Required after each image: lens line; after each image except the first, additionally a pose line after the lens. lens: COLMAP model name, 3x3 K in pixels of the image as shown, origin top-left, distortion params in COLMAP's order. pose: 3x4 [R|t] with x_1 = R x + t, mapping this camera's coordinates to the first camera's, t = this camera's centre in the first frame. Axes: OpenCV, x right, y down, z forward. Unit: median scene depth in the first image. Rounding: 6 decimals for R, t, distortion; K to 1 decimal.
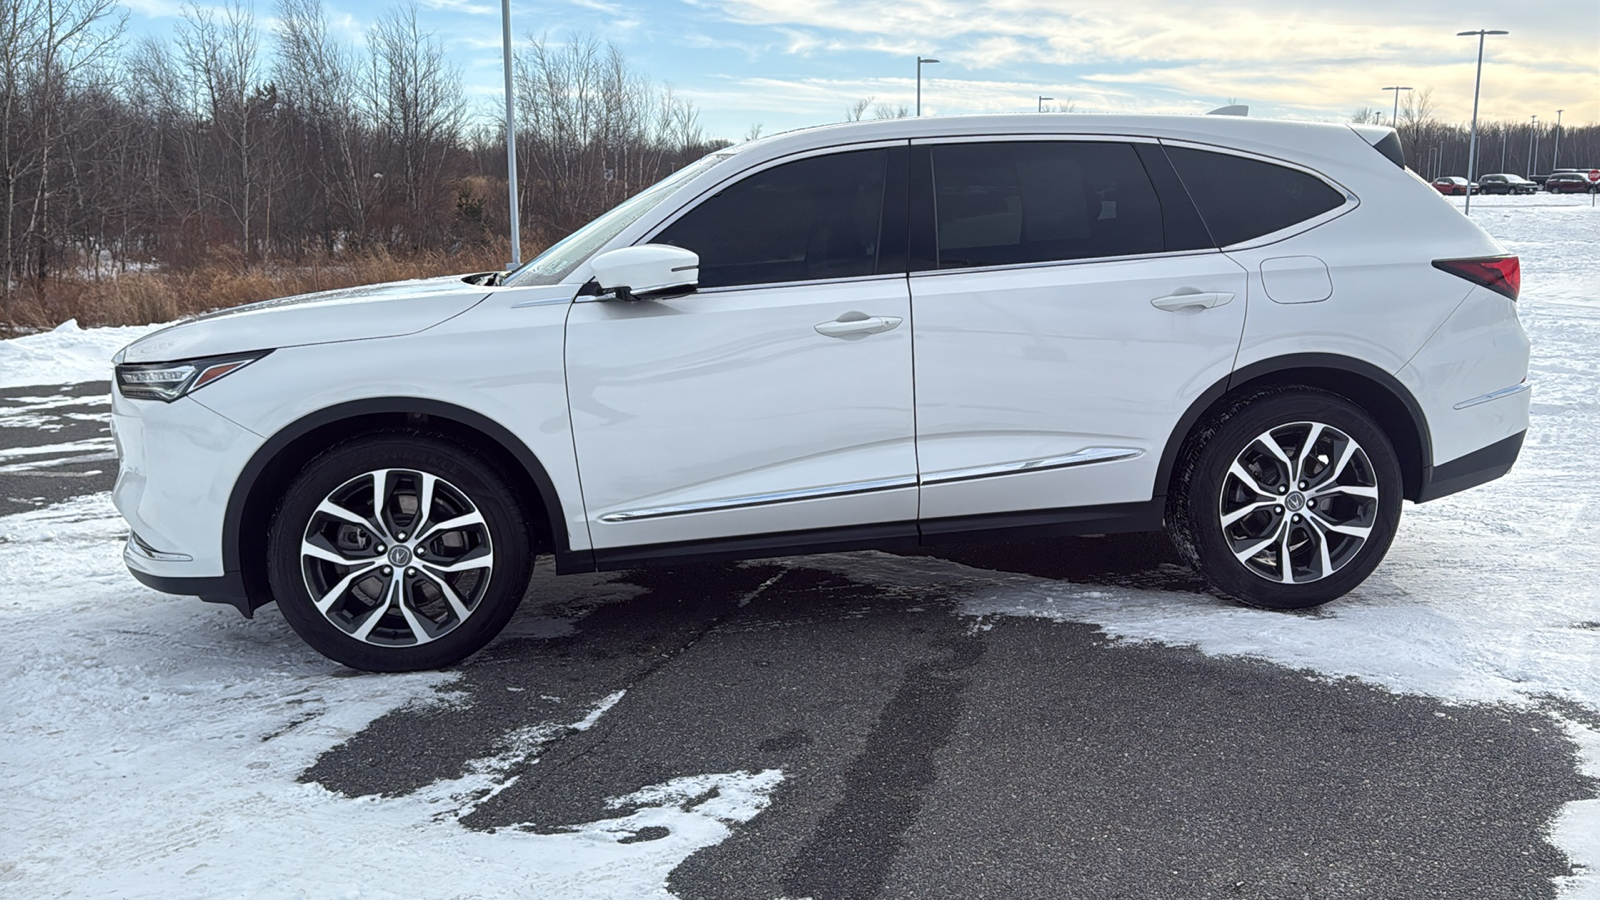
lens RADIAL K [[1368.4, 0, 832.2], [0, 1368.4, 419.3], [0, 0, 1]] dist [0.152627, -0.262908]
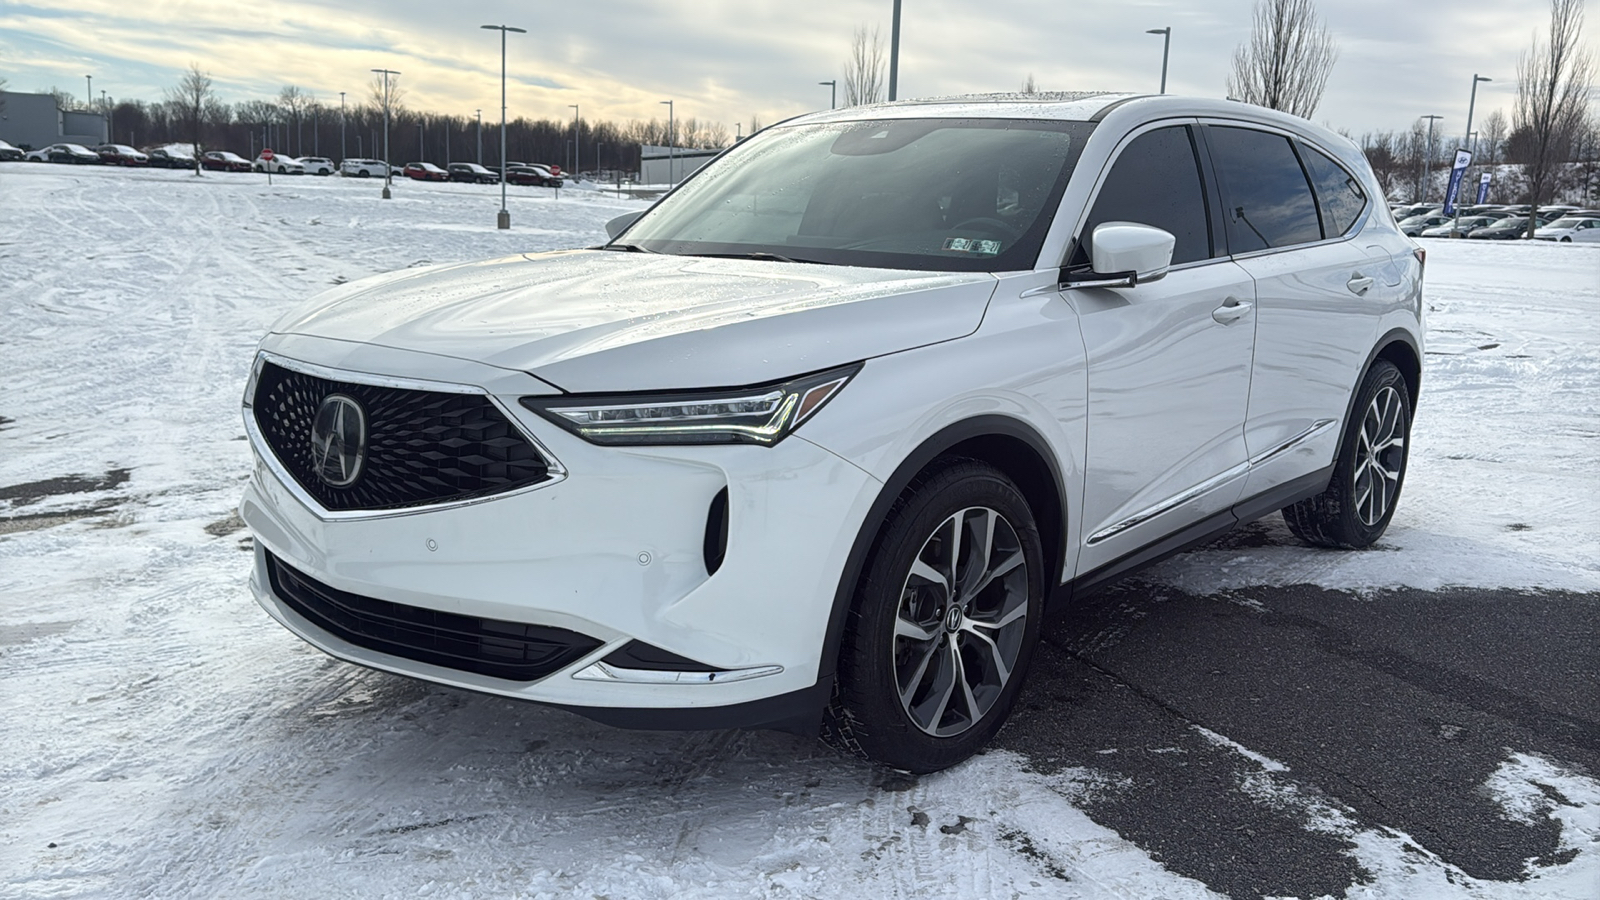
lens RADIAL K [[1373.4, 0, 829.8], [0, 1373.4, 461.3], [0, 0, 1]] dist [0.120536, -0.190680]
pose [[0.742551, -0.088771, 0.663881, -0.824234], [0.059961, 0.996009, 0.066116, -0.043133], [-0.667100, -0.009288, 0.744910, 0.443729]]
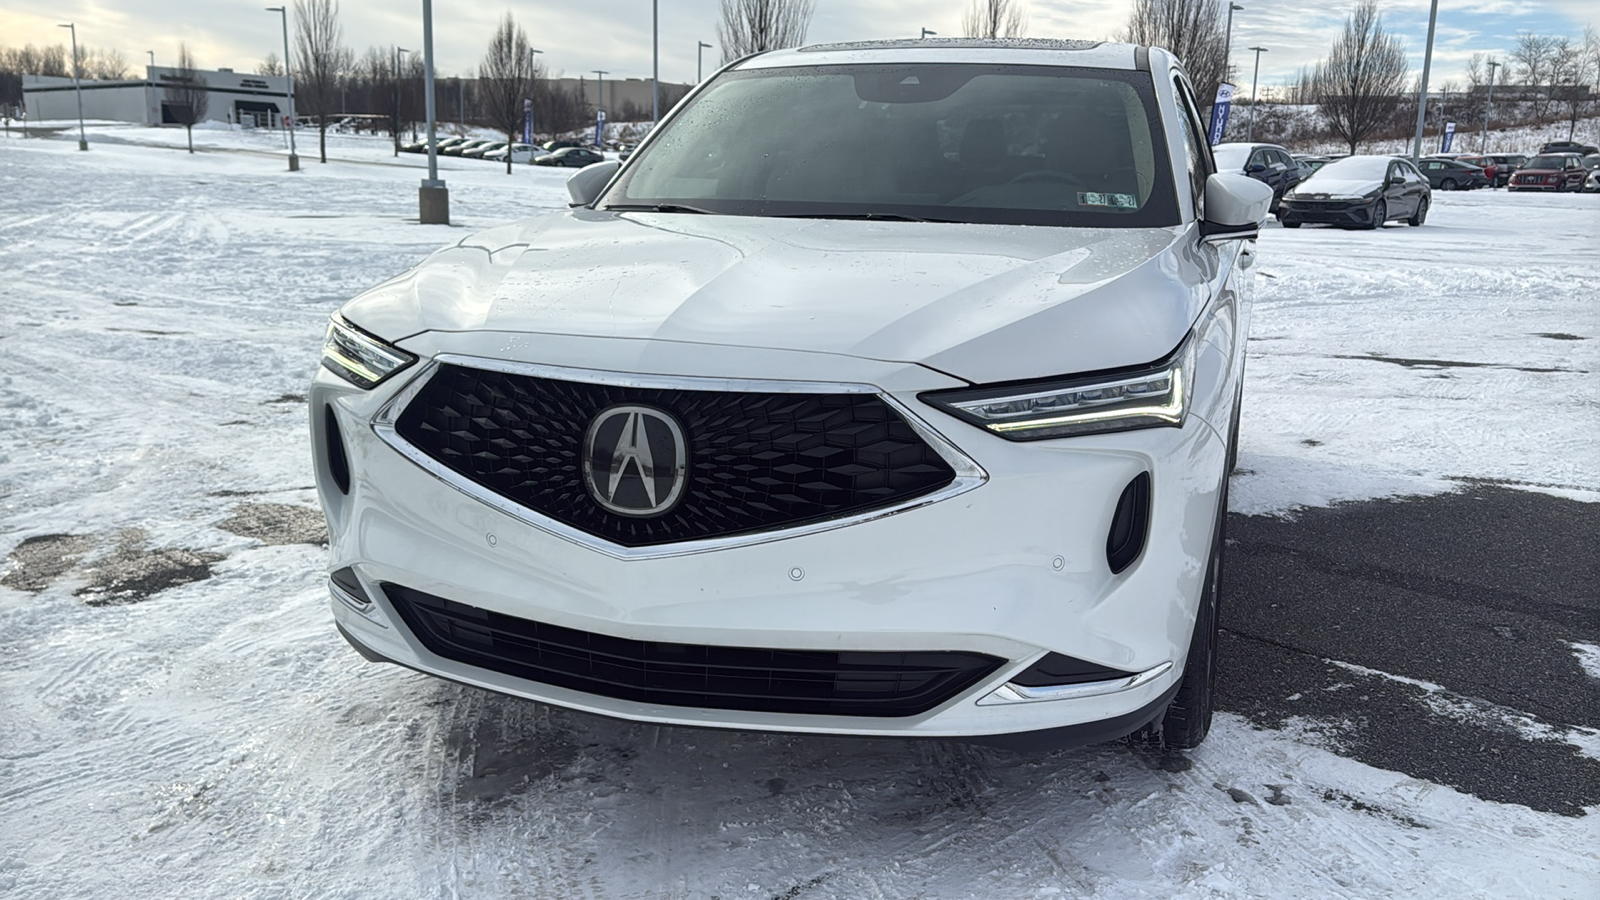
lens RADIAL K [[1373.4, 0, 839.7], [0, 1373.4, 472.4], [0, 0, 1]] dist [0.120536, -0.190680]
pose [[0.428571, -0.174832, 0.886431, -1.003289], [0.101865, 0.984194, 0.144864, -0.089122], [-0.897747, 0.028212, 0.439606, 0.794759]]
